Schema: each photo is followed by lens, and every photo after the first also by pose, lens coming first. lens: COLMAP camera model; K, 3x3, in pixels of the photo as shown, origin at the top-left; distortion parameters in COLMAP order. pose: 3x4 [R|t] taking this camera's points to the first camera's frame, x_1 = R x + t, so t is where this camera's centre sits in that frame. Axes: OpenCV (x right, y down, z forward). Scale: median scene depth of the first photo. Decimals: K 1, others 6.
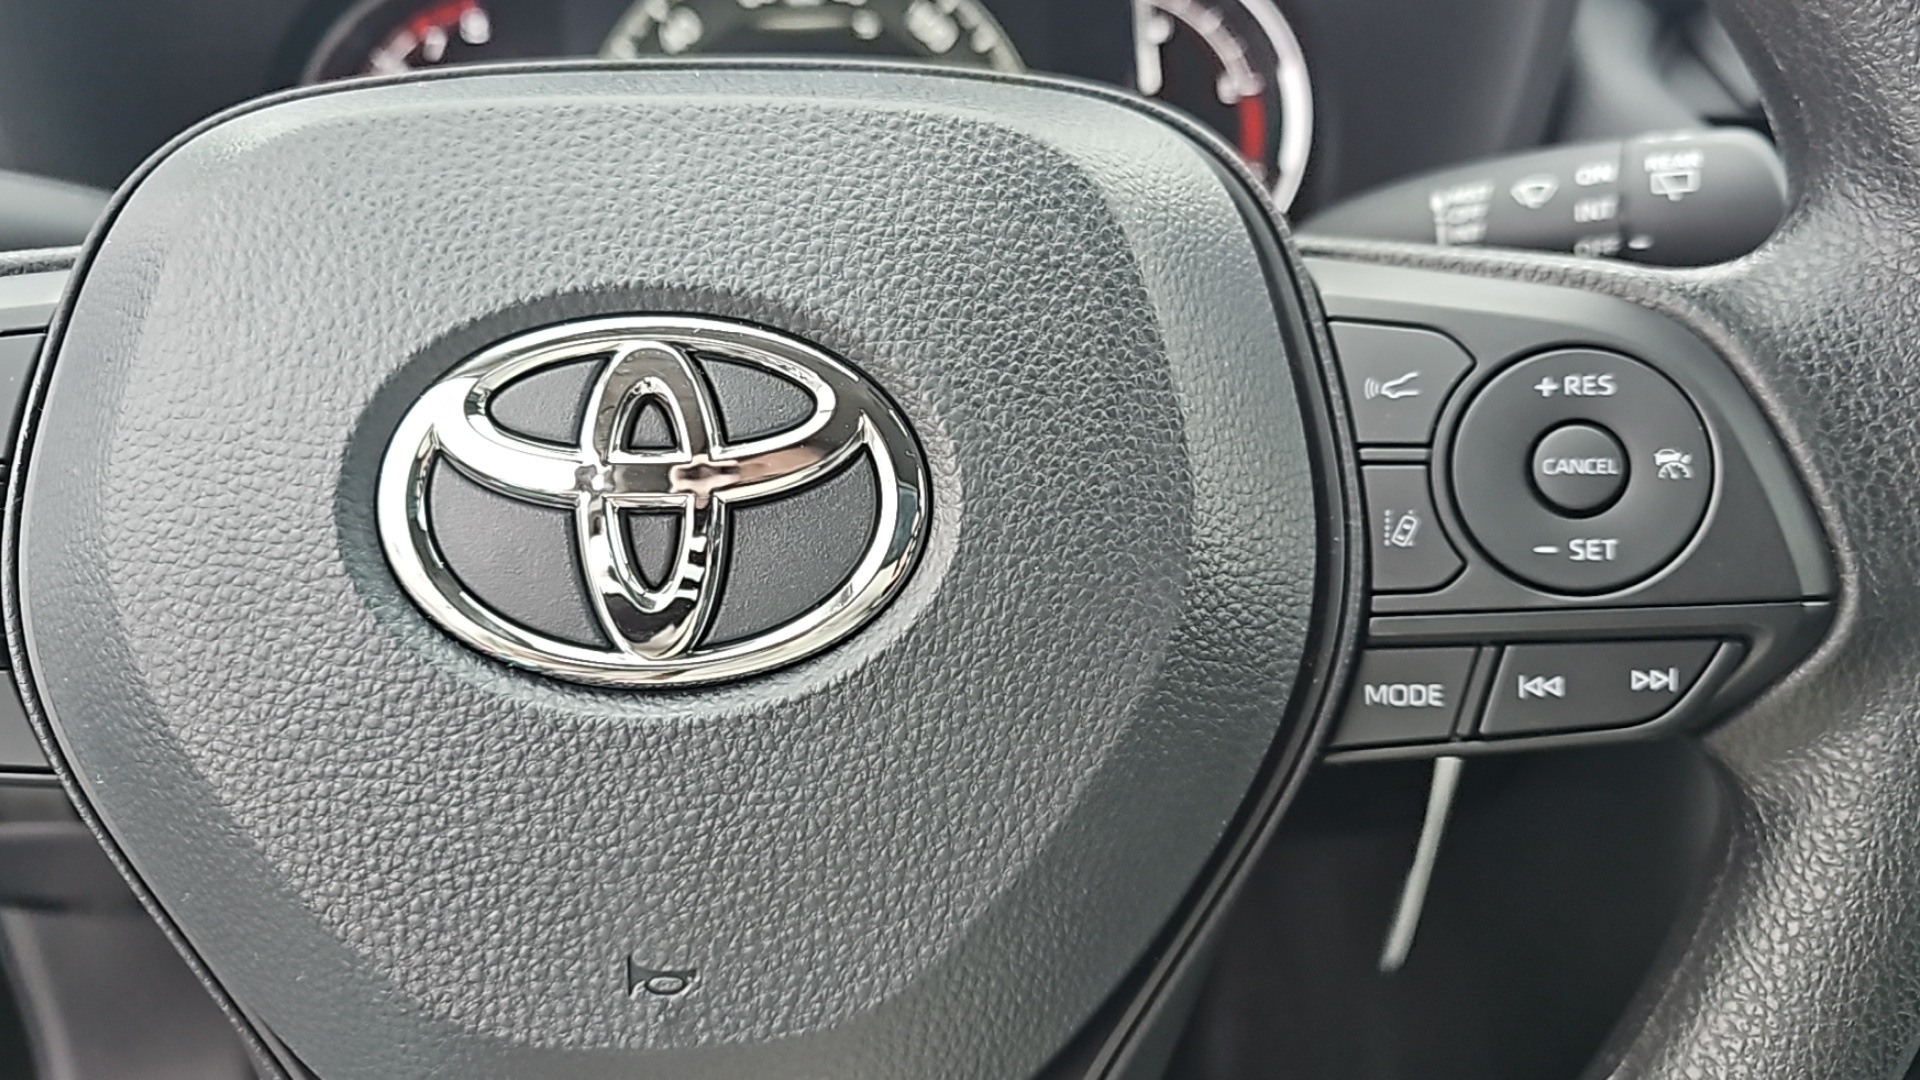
lens RADIAL K [[1408.6, 0, 962.9], [0, 1408.6, 548.6], [0, 0, 1]] dist [0.058067, -0.054793]
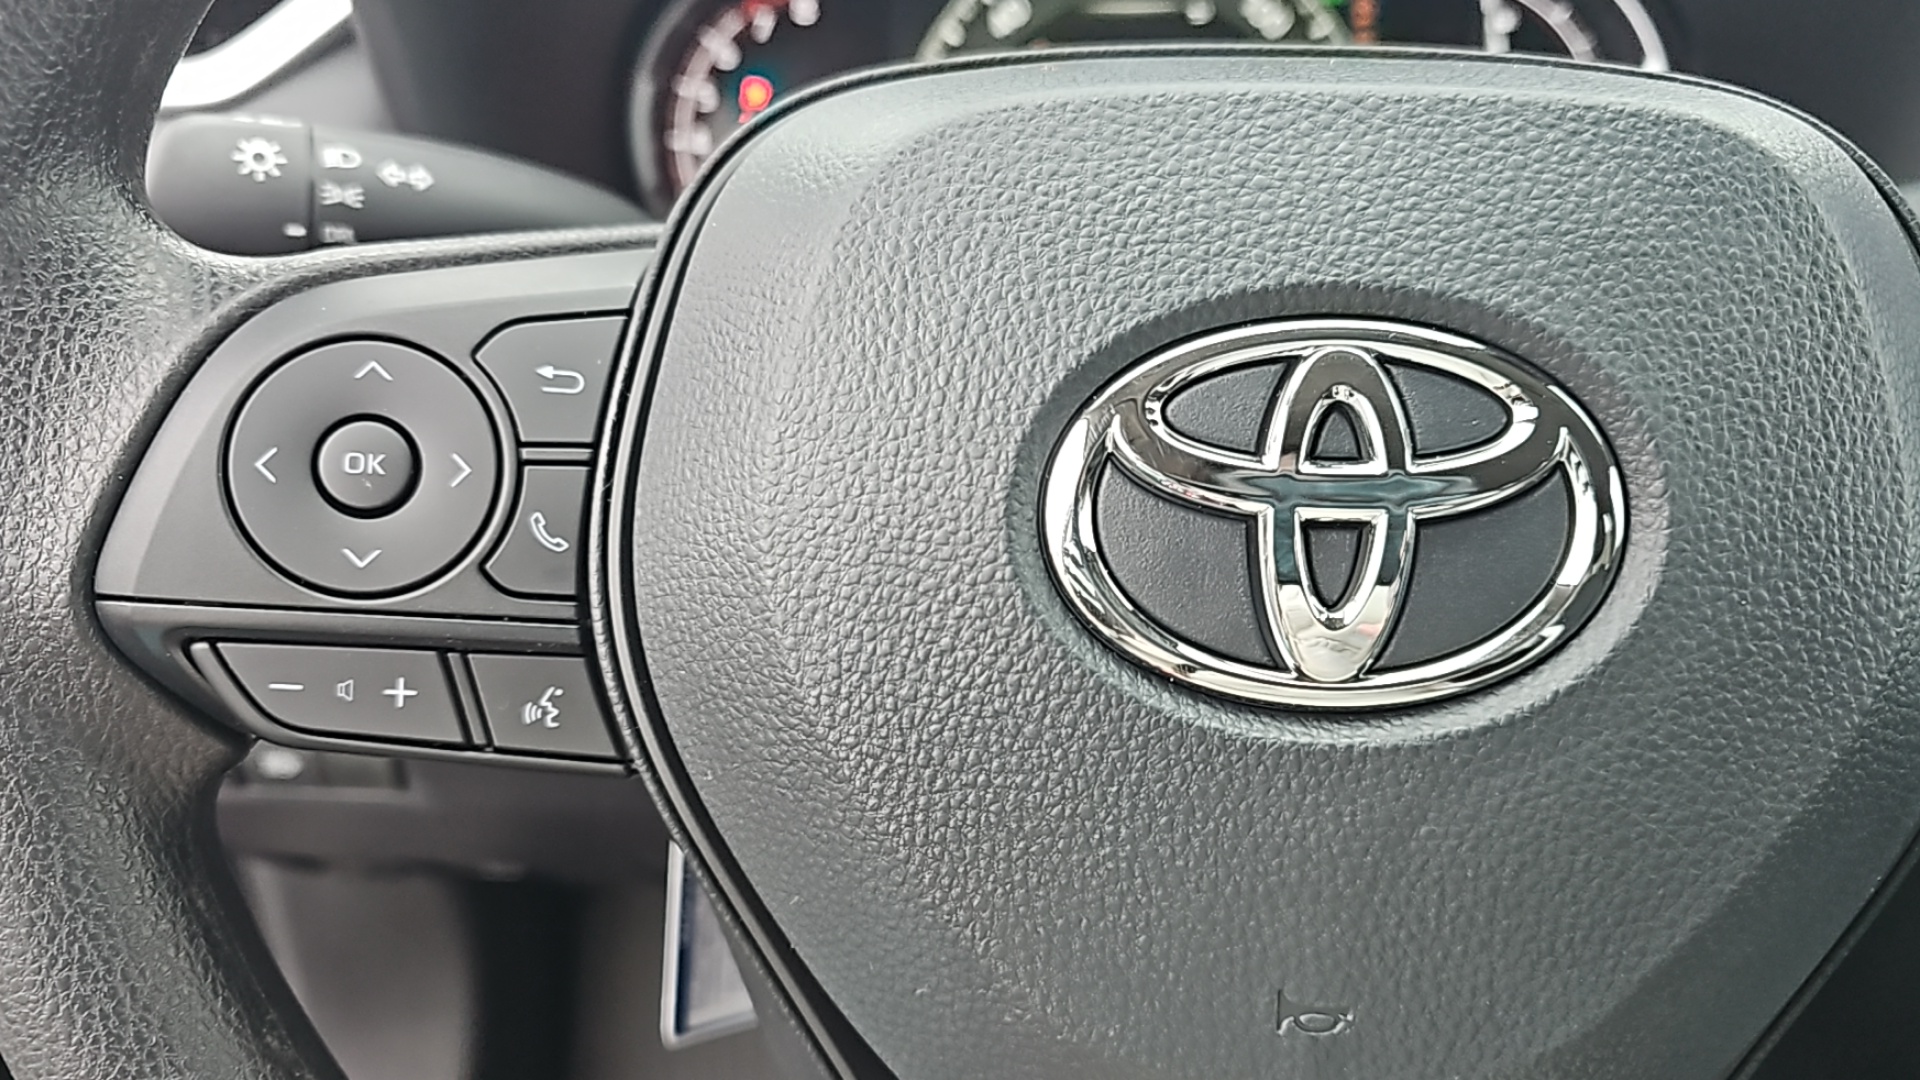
lens RADIAL K [[1415.2, 0, 964.1], [0, 1415.2, 561.5], [0, 0, 1]] dist [0.063942, -0.087110]
pose [[0.998505, 0.039218, -0.038086, -0.425548], [-0.038617, 0.999120, 0.016387, -0.008215], [0.038695, -0.014891, 0.999140, 0.037946]]
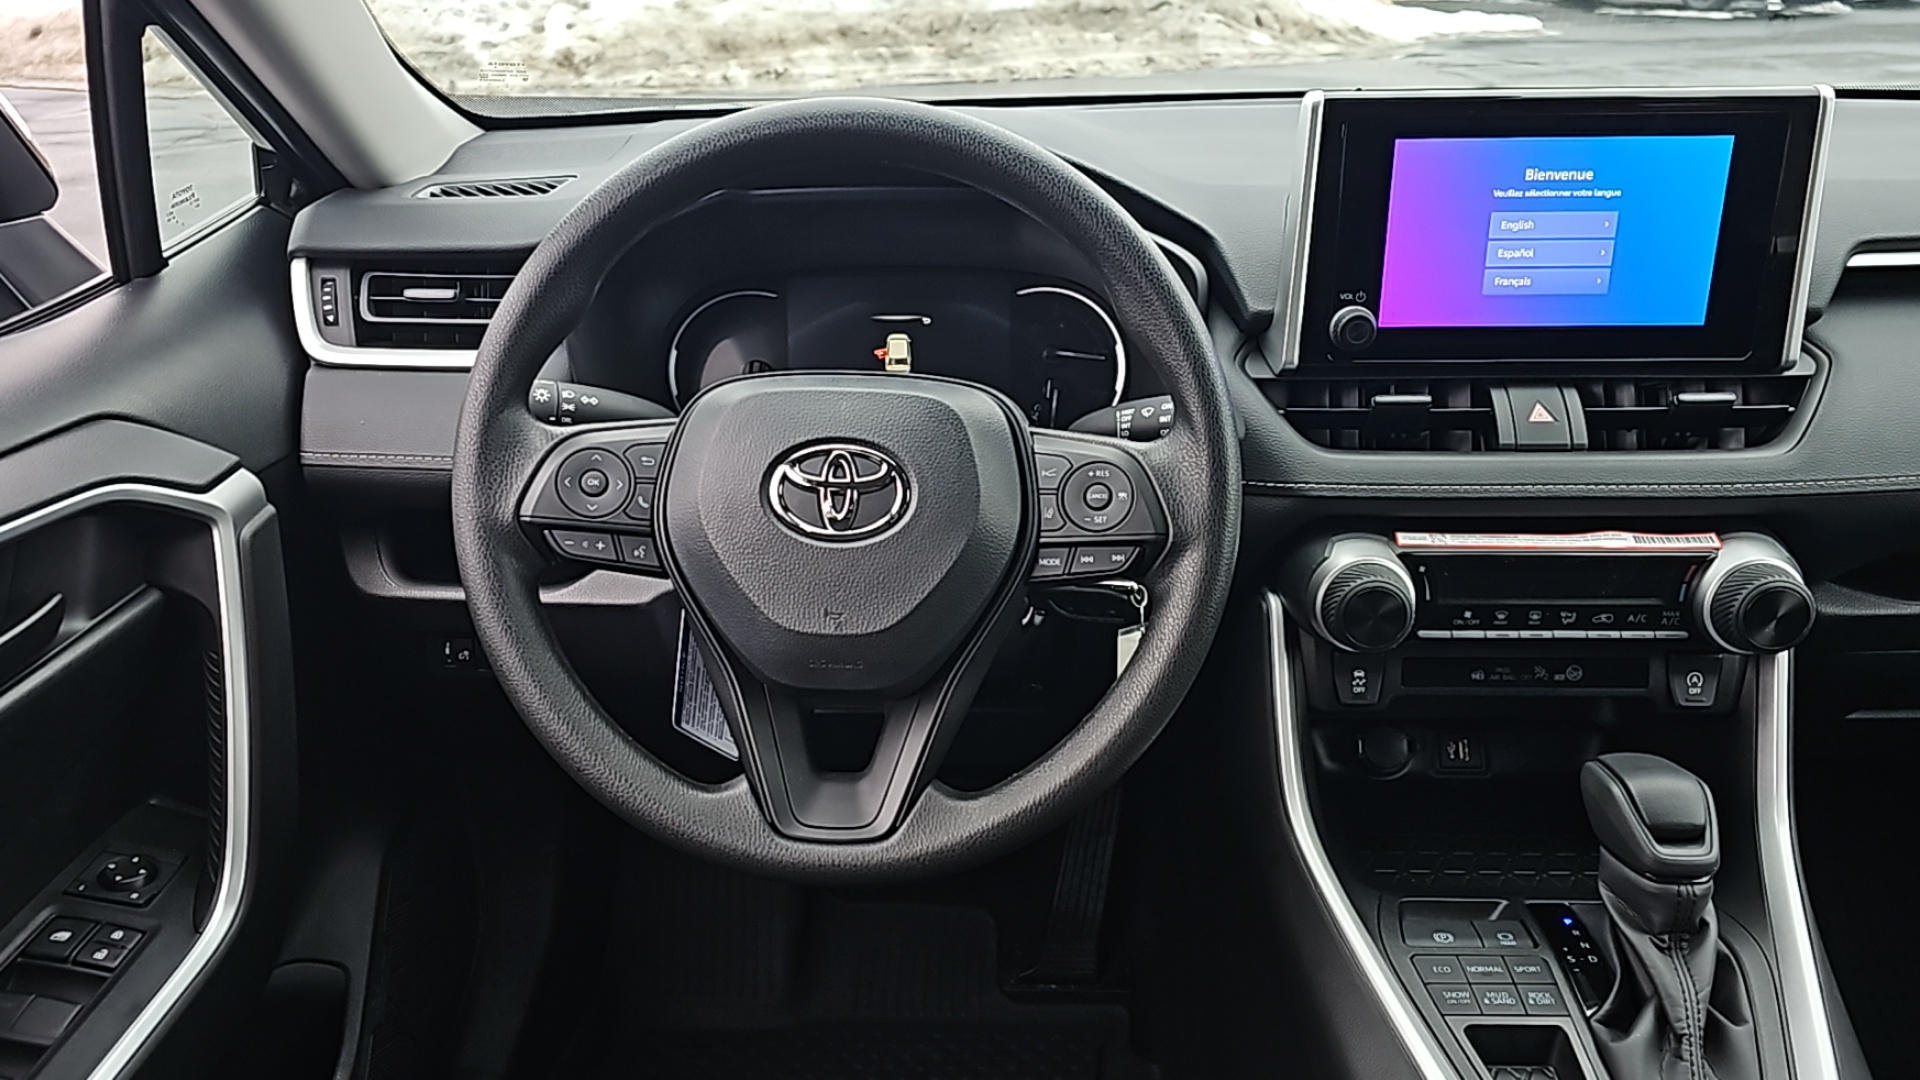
lens RADIAL K [[1361.9, 0, 965.2], [0, 1361.9, 555.5], [0, 0, 1]] dist [0.125496, -0.137786]
pose [[0.998188, 0.037605, -0.046978, 0.309270], [-0.042225, 0.993931, -0.101578, 0.507223], [0.042873, 0.103378, 0.993718, -2.680855]]
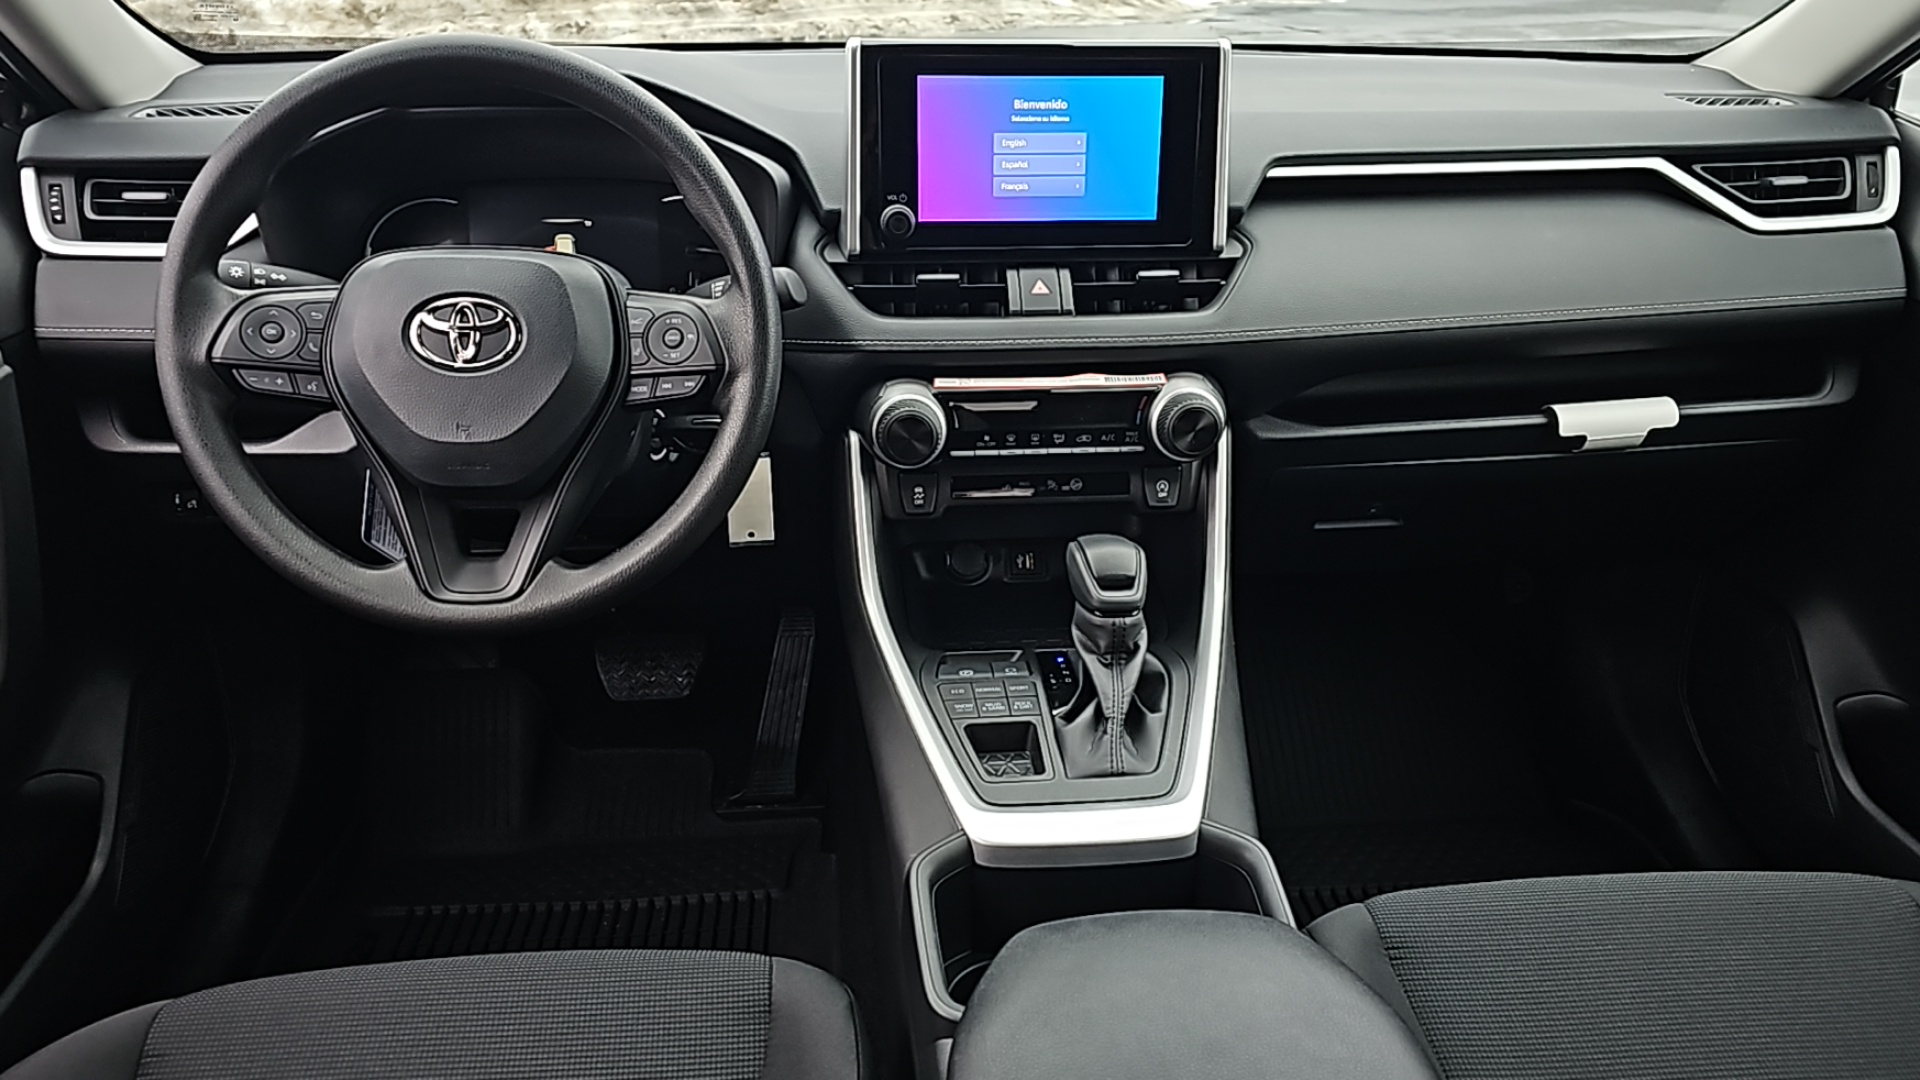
lens RADIAL K [[1390.5, 0, 960.0], [0, 1390.5, 540.0], [0, 0, 1]] dist [0.095658, -0.060226]
pose [[0.998461, 0.008914, 0.054729, 1.292841], [-0.003762, 0.995609, -0.093529, 1.178582], [-0.055323, 0.093179, 0.994111, -4.078139]]
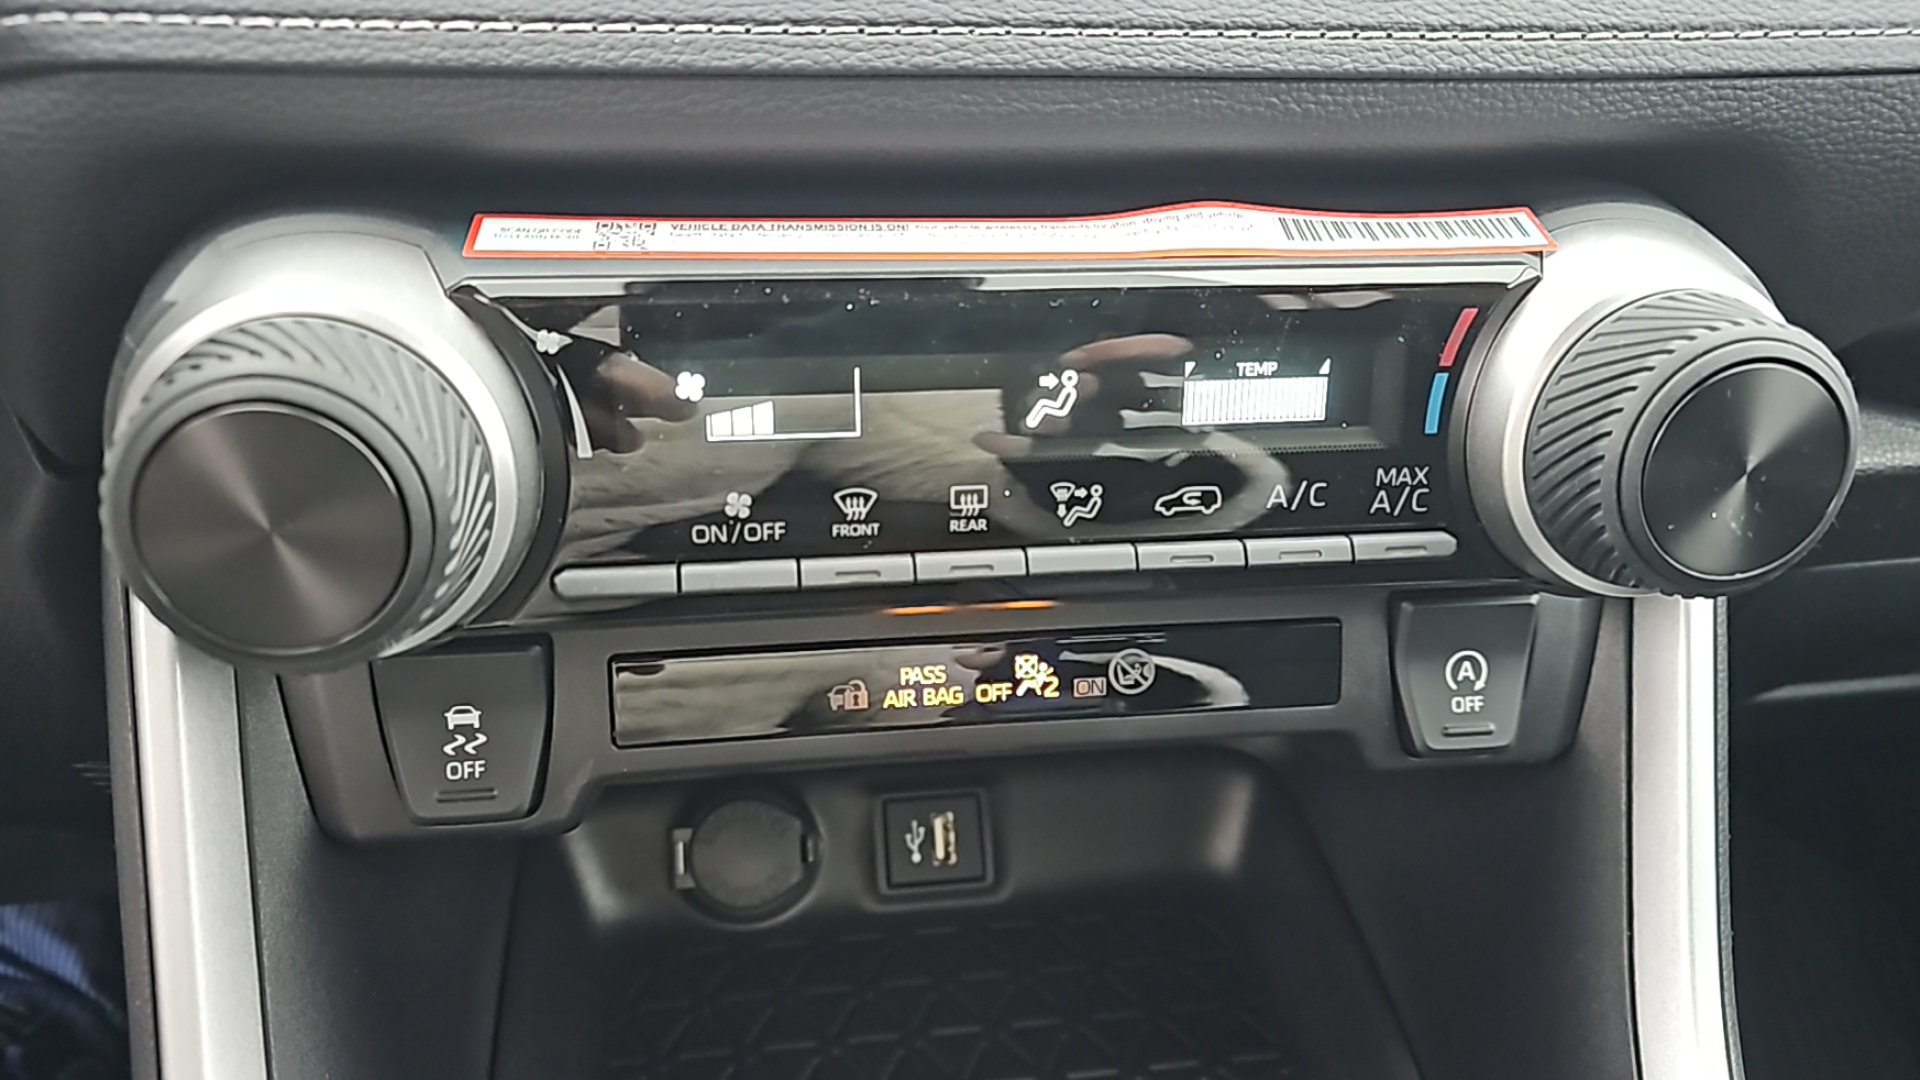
lens RADIAL K [[1343.2, 0, 930.5], [0, 1343.2, 540.0], [0, 0, 1]] dist [0.001443, -0.045277]
pose [[0.995744, -0.002281, 0.092135, 1.800671], [0.007675, 0.998273, -0.058241, 0.276009], [-0.091843, 0.058700, 0.994042, 0.648465]]
